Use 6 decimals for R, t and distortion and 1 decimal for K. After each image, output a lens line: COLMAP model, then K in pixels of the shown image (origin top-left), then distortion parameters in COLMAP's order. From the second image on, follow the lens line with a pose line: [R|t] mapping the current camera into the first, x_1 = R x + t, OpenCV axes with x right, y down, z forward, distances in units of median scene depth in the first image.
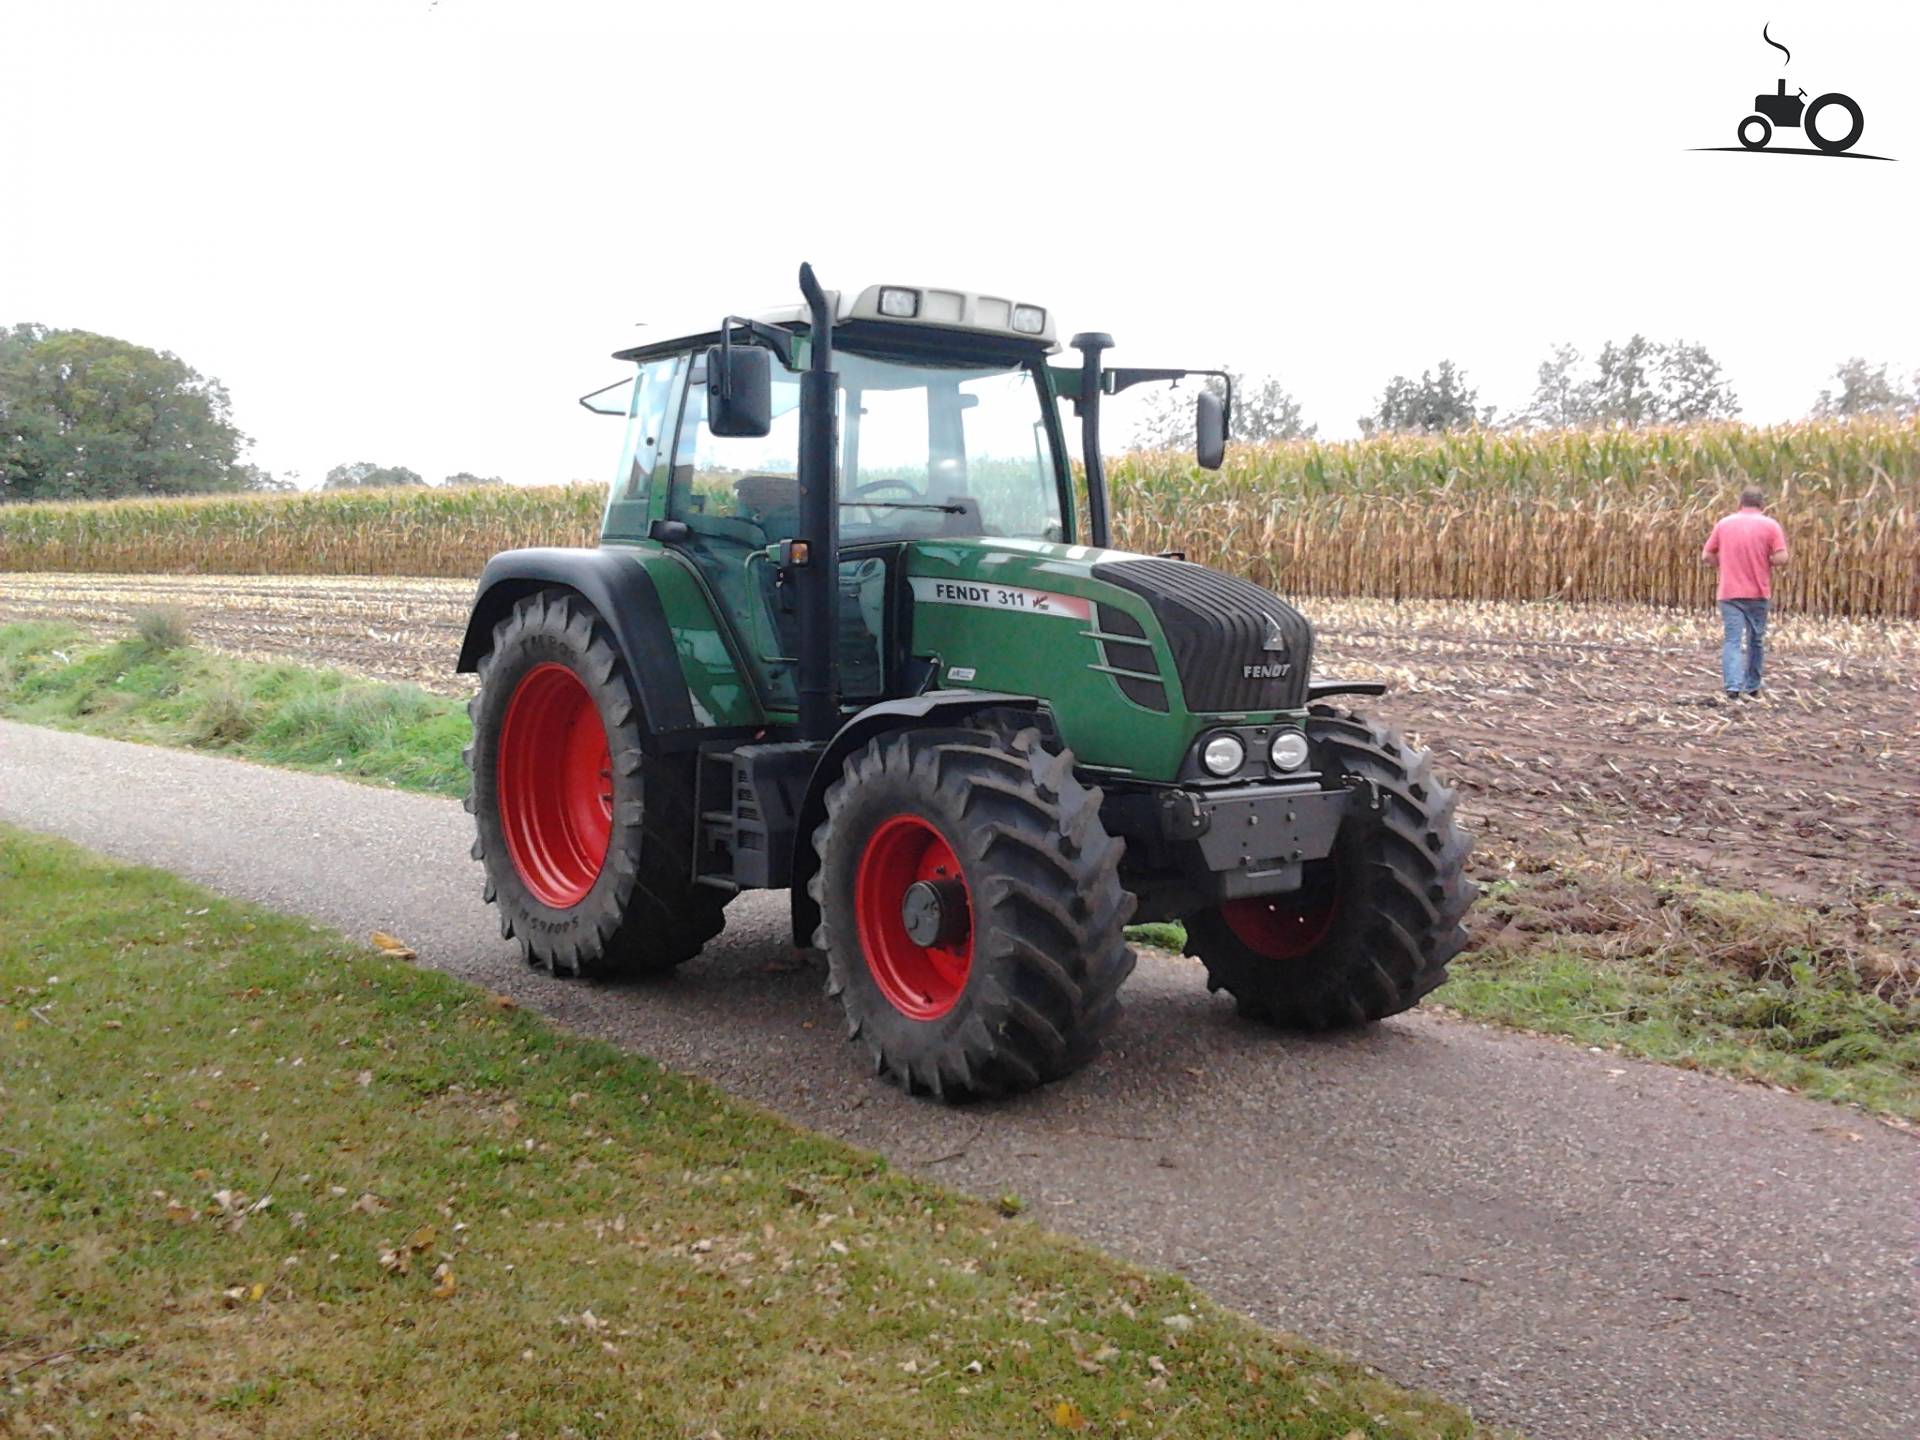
lens RADIAL K [[1546.4, 0, 960.0], [0, 1546.4, 720.0], [0, 0, 1]] dist [-0.000684, 0.000077]
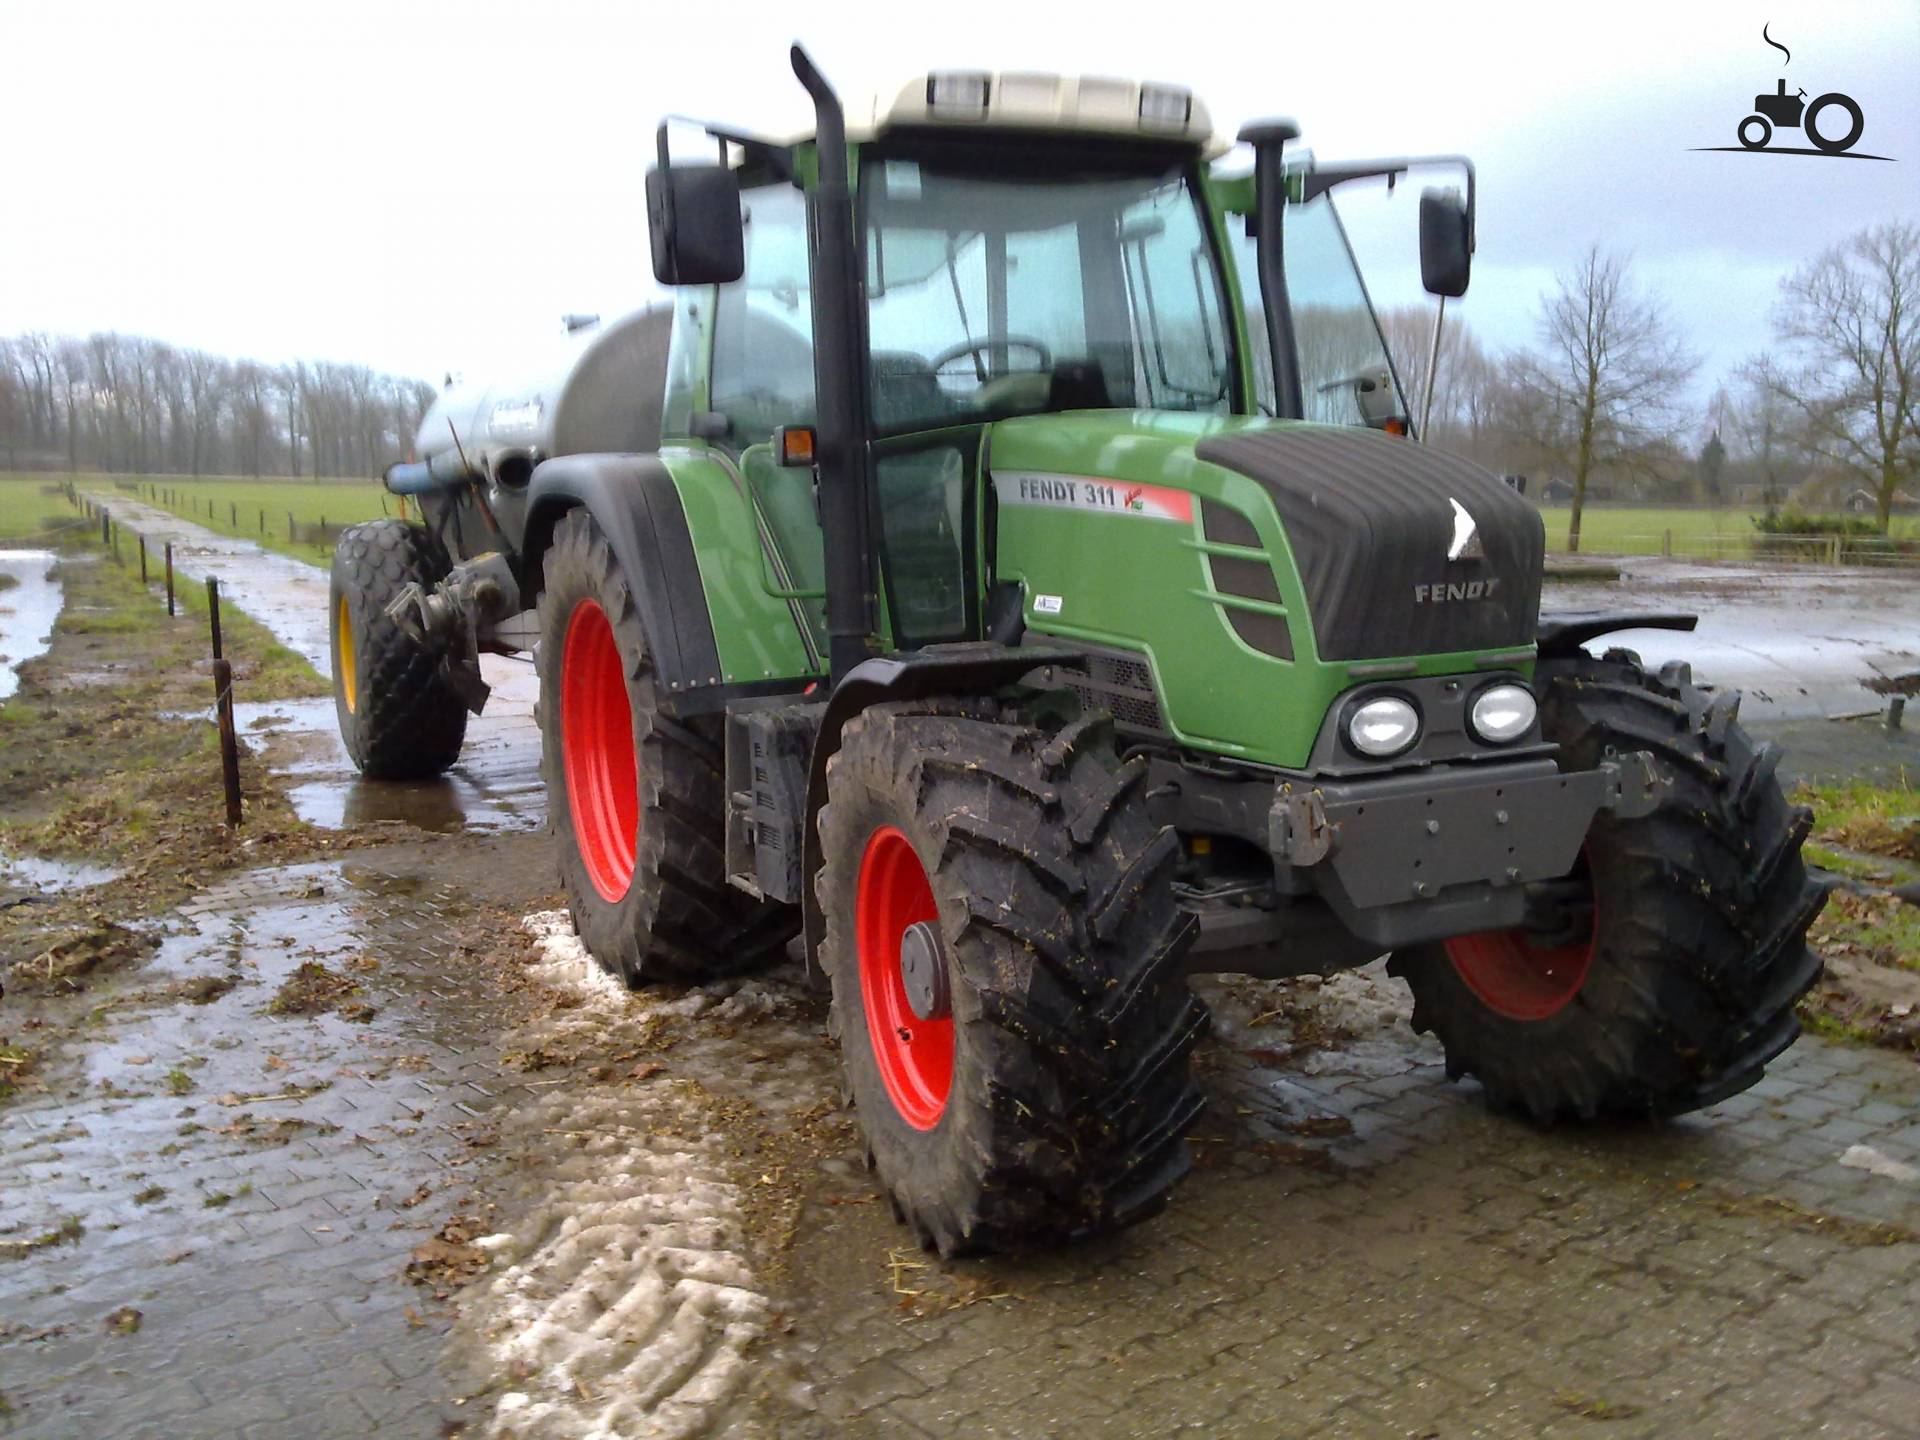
lens RADIAL K [[1546.4, 0, 960.0], [0, 1546.4, 720.0], [0, 0, 1]] dist [-0.000684, 0.000077]
pose [[0.974498, -0.015406, -0.223866, 0.123686], [0.029661, 0.997730, 0.060454, -0.020892], [0.222427, -0.065552, 0.972743, 0.287752]]
